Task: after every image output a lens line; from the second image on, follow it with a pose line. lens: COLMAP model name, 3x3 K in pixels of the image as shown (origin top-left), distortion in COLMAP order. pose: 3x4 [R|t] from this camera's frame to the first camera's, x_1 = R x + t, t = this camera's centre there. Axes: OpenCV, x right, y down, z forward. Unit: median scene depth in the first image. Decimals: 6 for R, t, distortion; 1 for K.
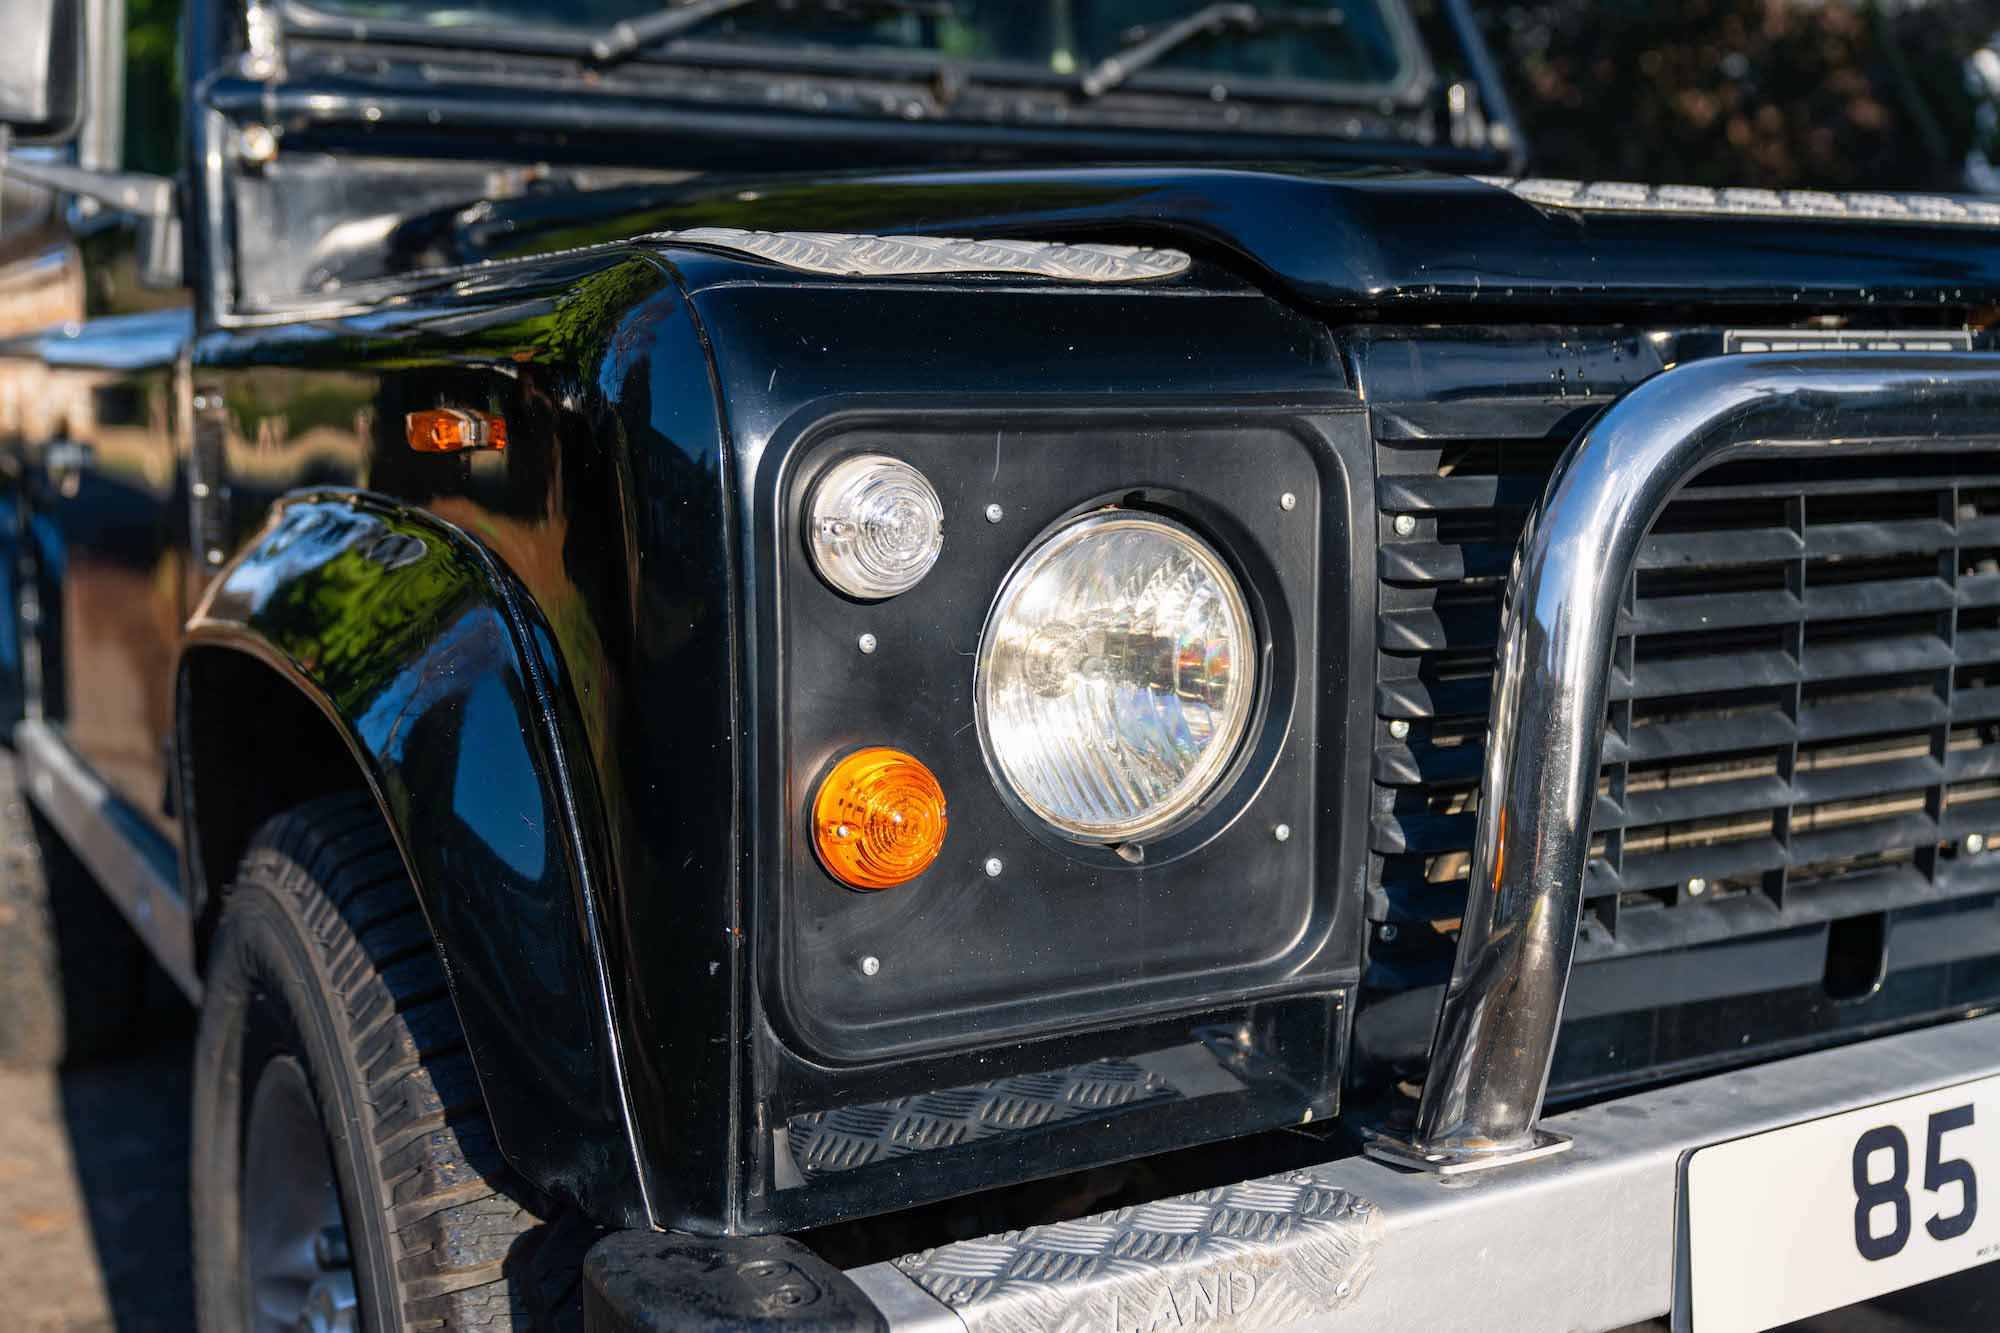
lens RADIAL K [[2232.5, 0, 1000.0], [0, 2232.5, 666.5], [0, 0, 1]] dist [0.000450, 0.024007]
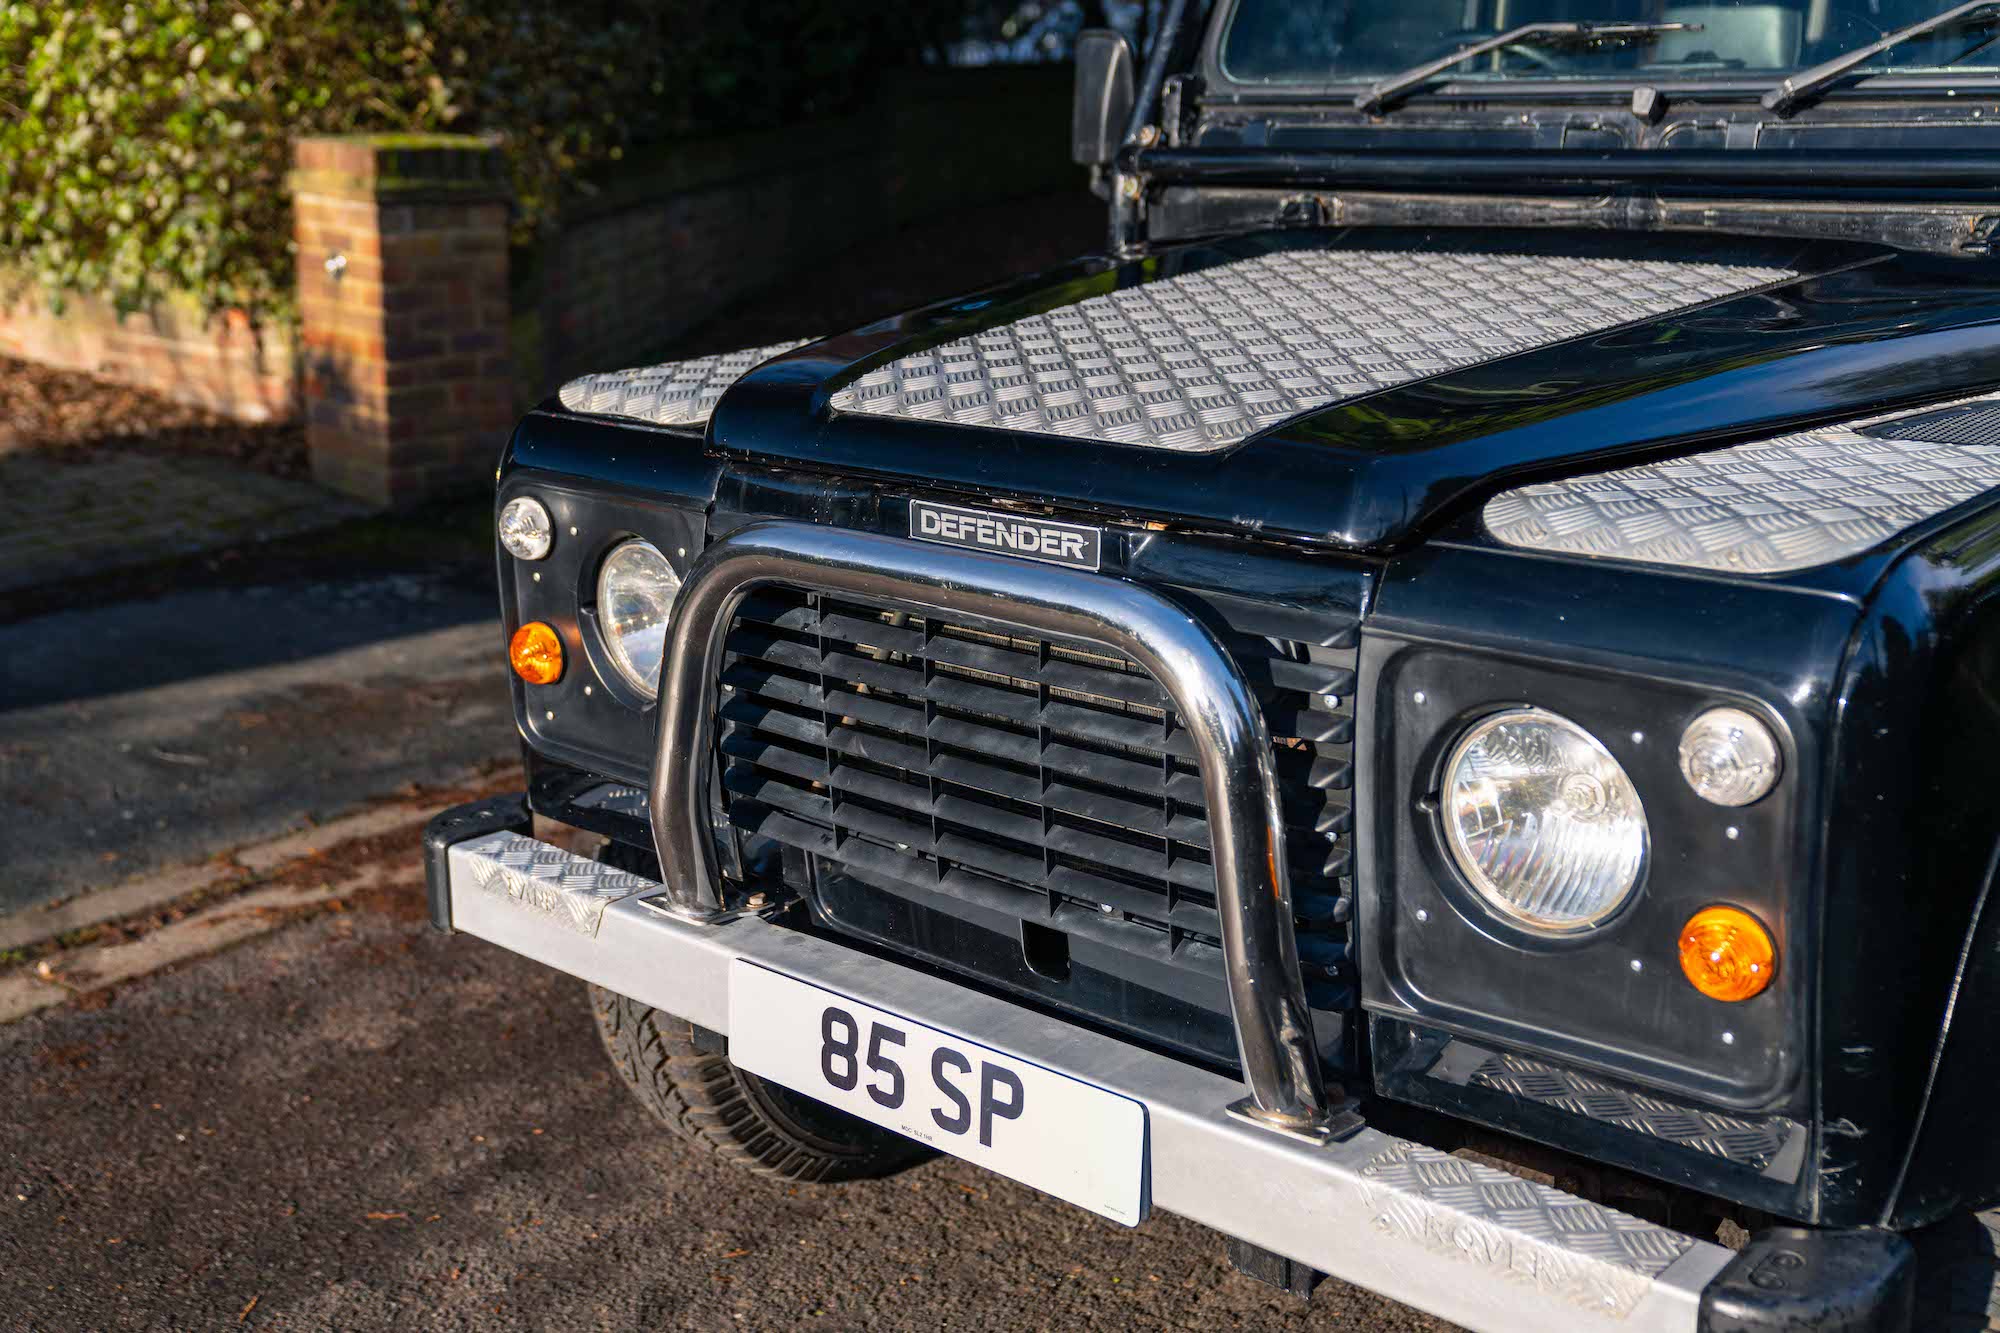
lens RADIAL K [[2286.4, 0, 1000.0], [0, 2286.4, 666.5], [0, 0, 1]] dist [-0.004692, 0.025120]
pose [[0.309549, 0.254669, -0.916146, 1.966058], [-0.086037, 0.967017, 0.239740, -0.457243], [0.946983, 0.004612, 0.321250, 0.612475]]
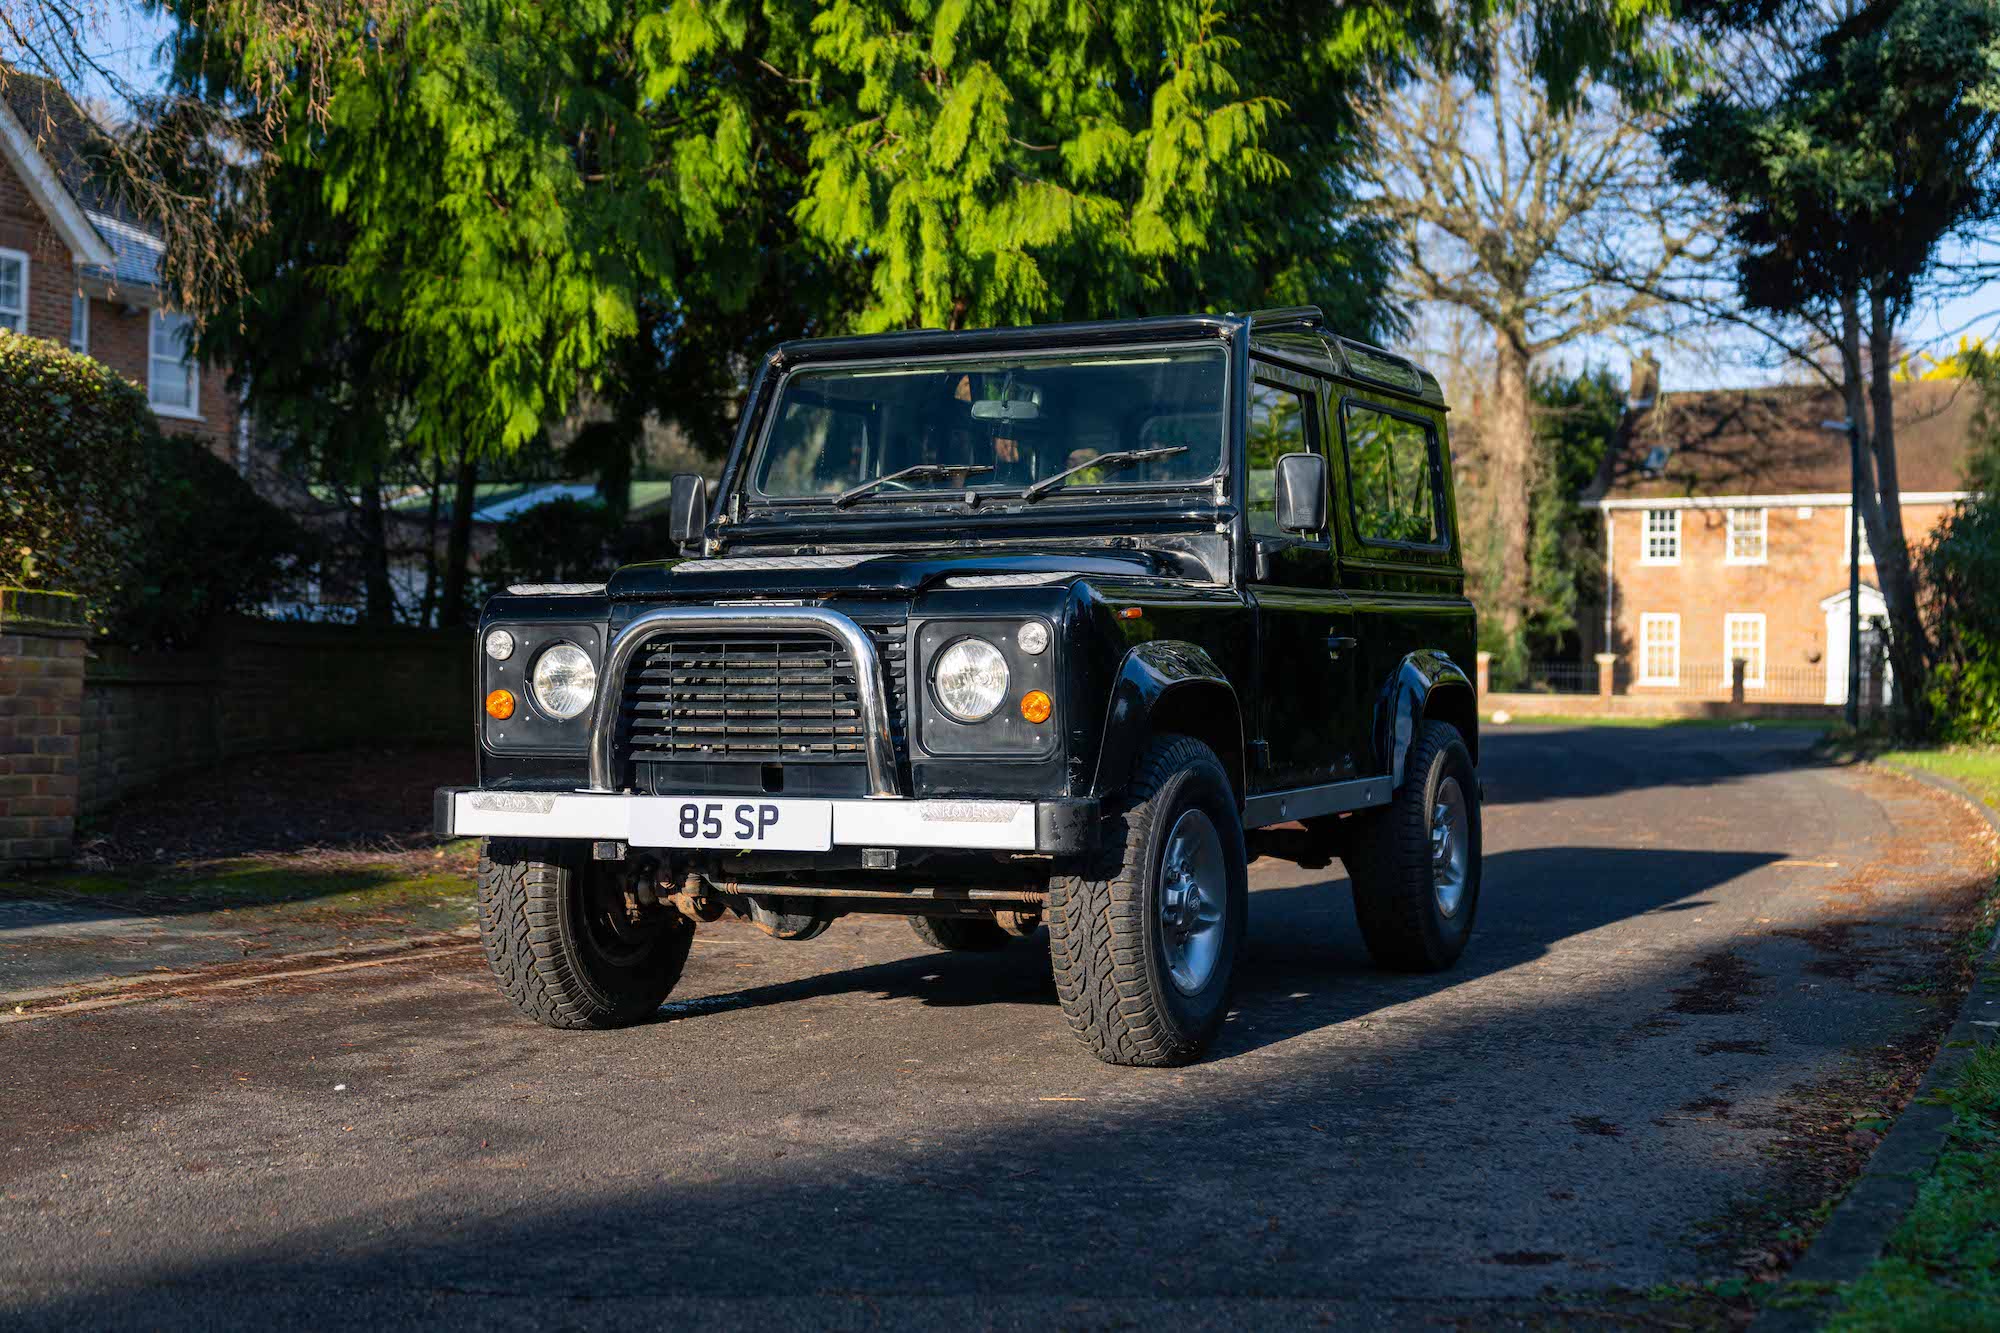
lens RADIAL K [[2778.8, 0, 1000.0], [0, 2778.8, 666.5], [0, 0, 1]] dist [-0.003001, 0.003198]
pose [[0.593332, 0.004729, -0.804944, 4.855558], [-0.099499, 0.992745, -0.067509, 0.254256], [0.798785, 0.120146, 0.589498, -1.527768]]
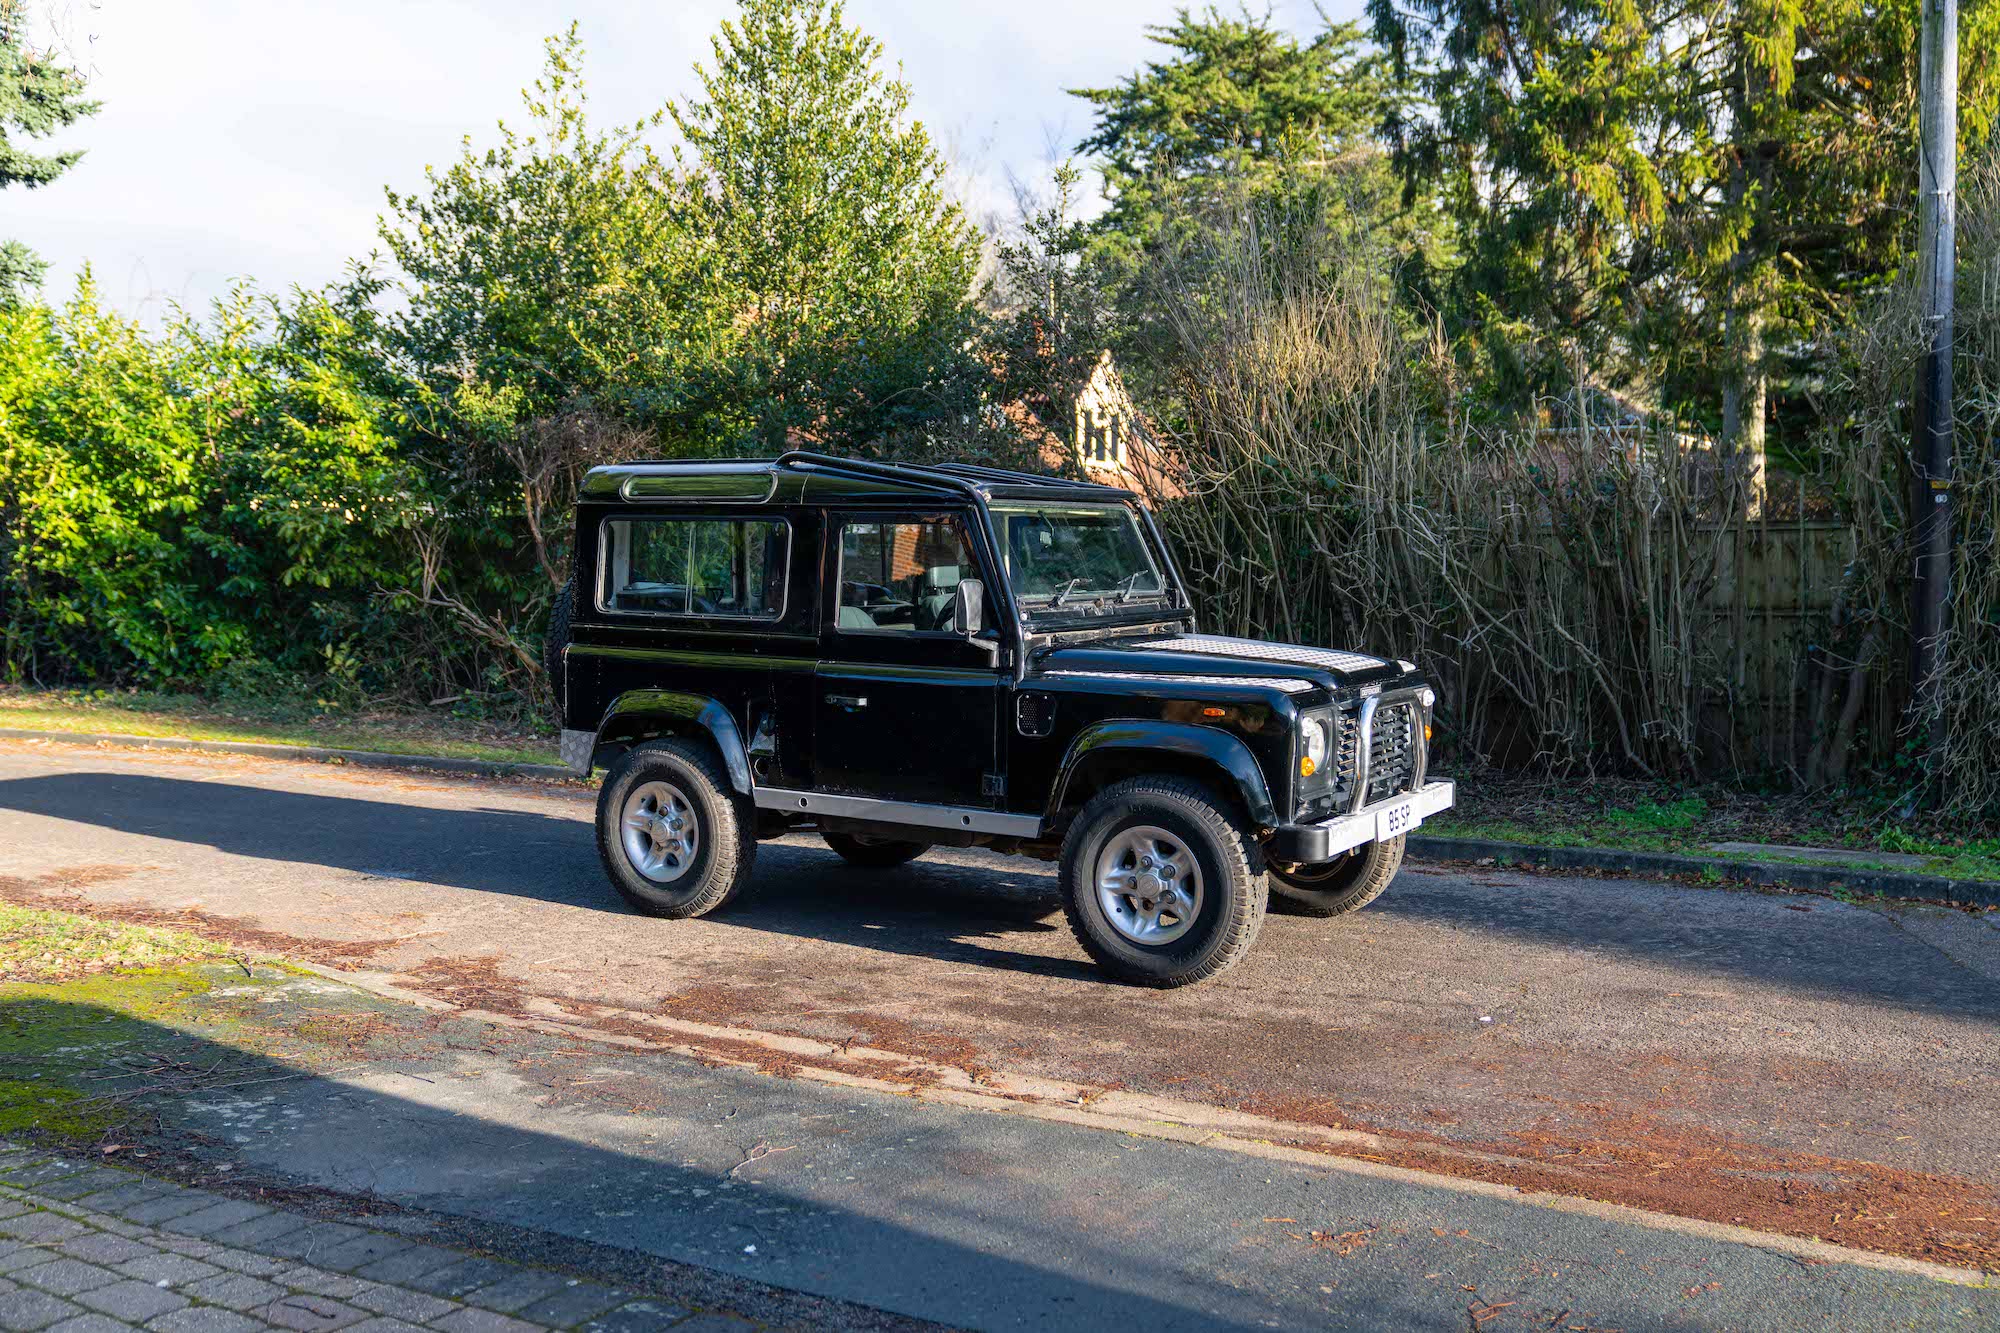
lens RADIAL K [[1807.9, 0, 1000.0], [0, 1807.9, 666.5], [0, 0, 1]] dist [-0.003689, 0.012568]
pose [[0.871576, -0.018861, 0.489897, -3.364308], [0.044055, 0.998230, -0.039946, -0.058064], [-0.488277, 0.056399, 0.870865, -3.243508]]
